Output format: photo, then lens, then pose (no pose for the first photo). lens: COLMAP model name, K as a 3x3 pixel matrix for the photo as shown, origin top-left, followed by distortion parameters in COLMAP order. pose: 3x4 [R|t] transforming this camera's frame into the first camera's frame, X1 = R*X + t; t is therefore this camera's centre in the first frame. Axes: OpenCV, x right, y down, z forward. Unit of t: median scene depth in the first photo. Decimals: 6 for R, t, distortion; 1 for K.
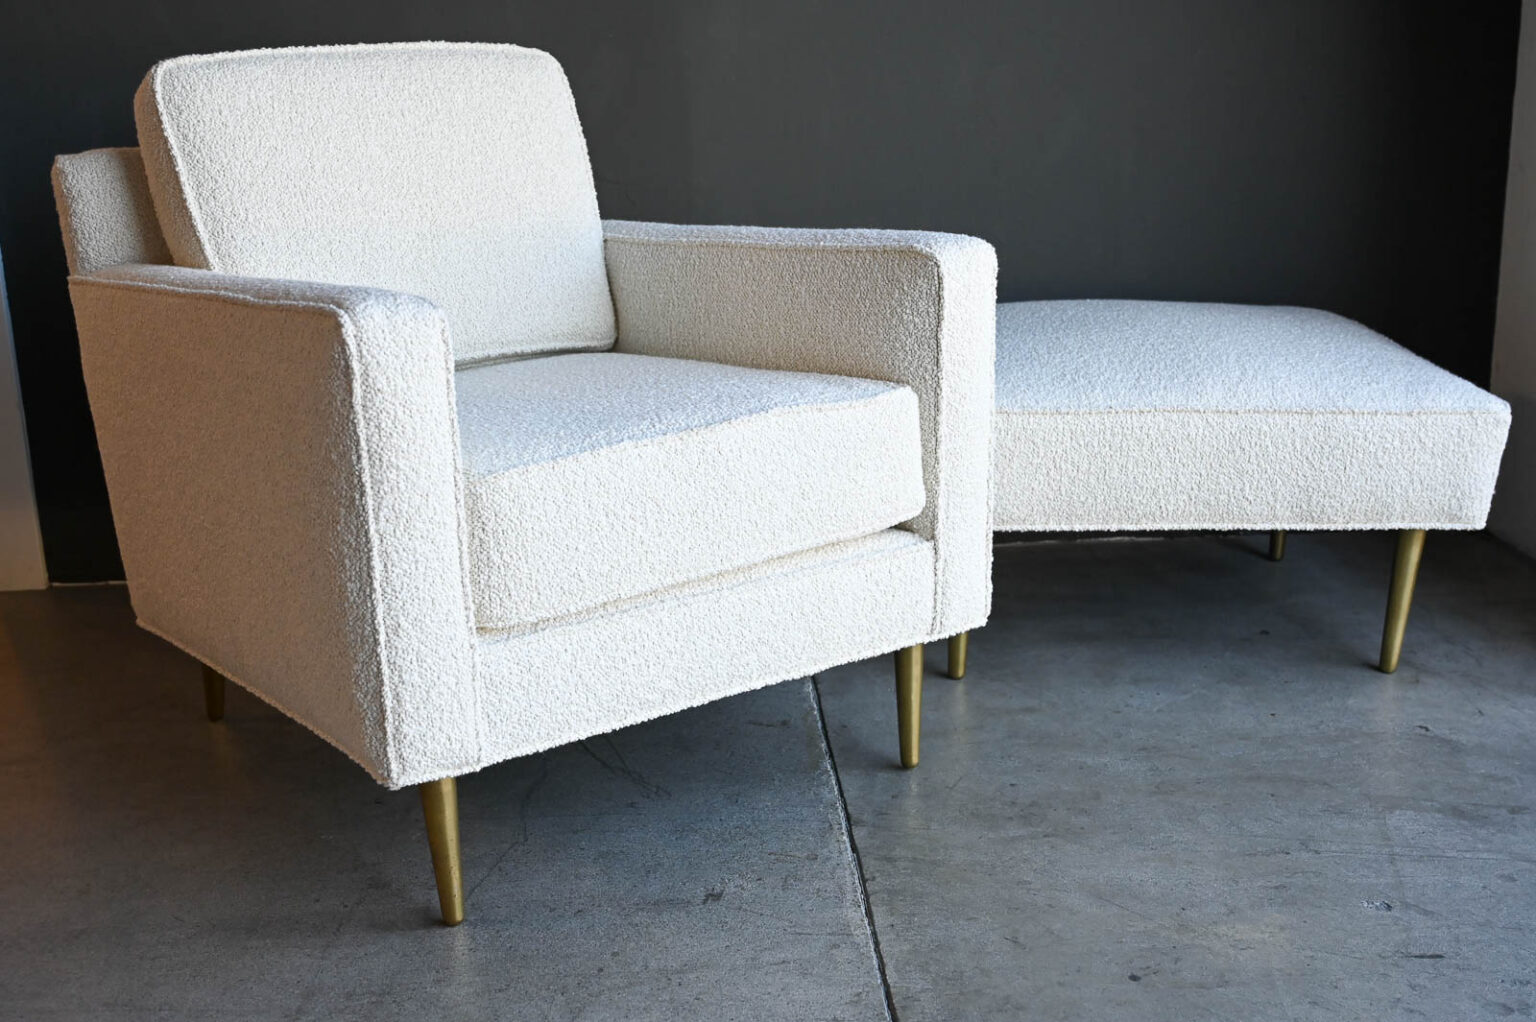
lens RADIAL K [[1769.3, 0, 765.1], [0, 1769.3, 527.7], [0, 0, 1]] dist [-0.002051, -0.016045]
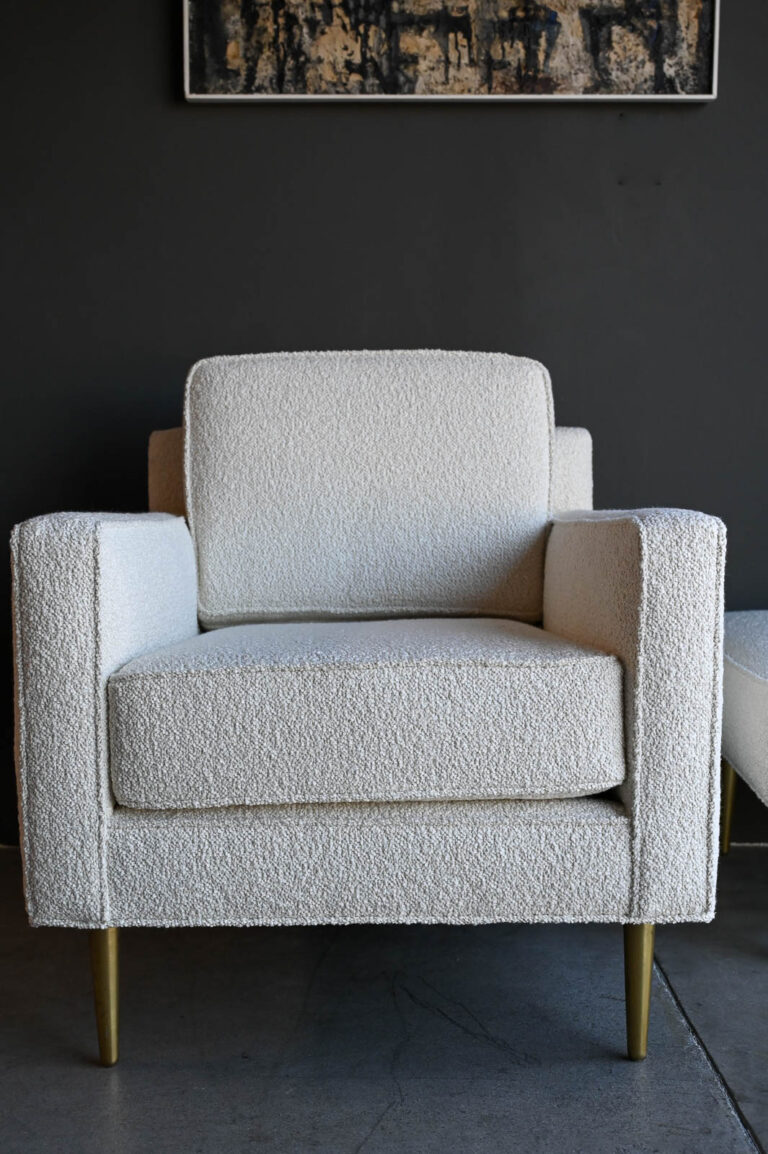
lens RADIAL K [[1542.9, 0, 436.6], [0, 1542.9, 572.4], [0, 0, 1]] dist [0.011226, -0.036626]
pose [[0.816637, 0.071803, -0.572667, 0.551890], [-0.166157, 0.979472, -0.114134, -0.012018], [0.552716, 0.188359, 0.811804, 0.241661]]
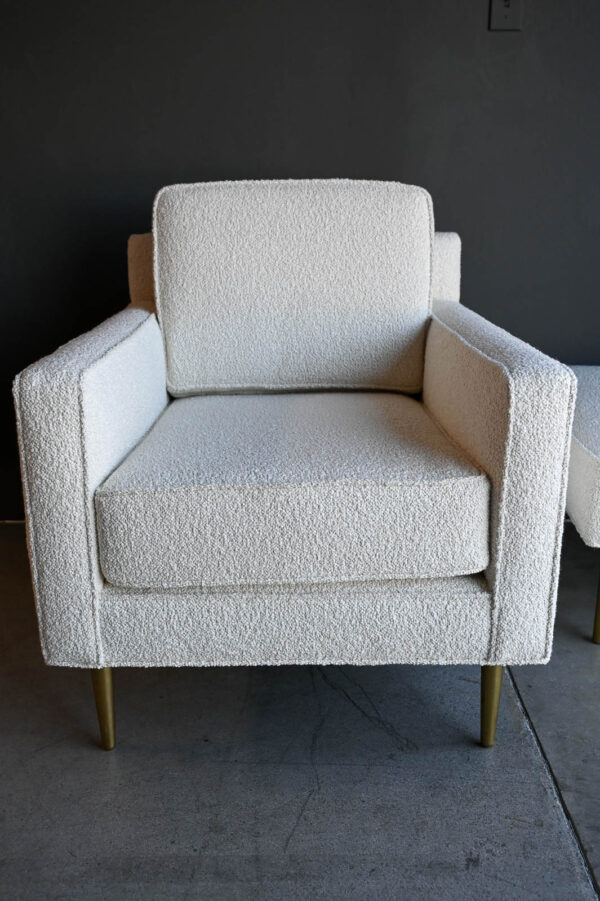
lens RADIAL K [[991.1, 0, 322.8], [0, 991.1, 440.5], [0, 0, 1]] dist [0.007787, -0.007350]
pose [[0.809288, 0.200041, -0.552301, 0.424789], [-0.172810, 0.979699, 0.101624, -0.177065], [0.561418, 0.013200, 0.827427, 0.359299]]
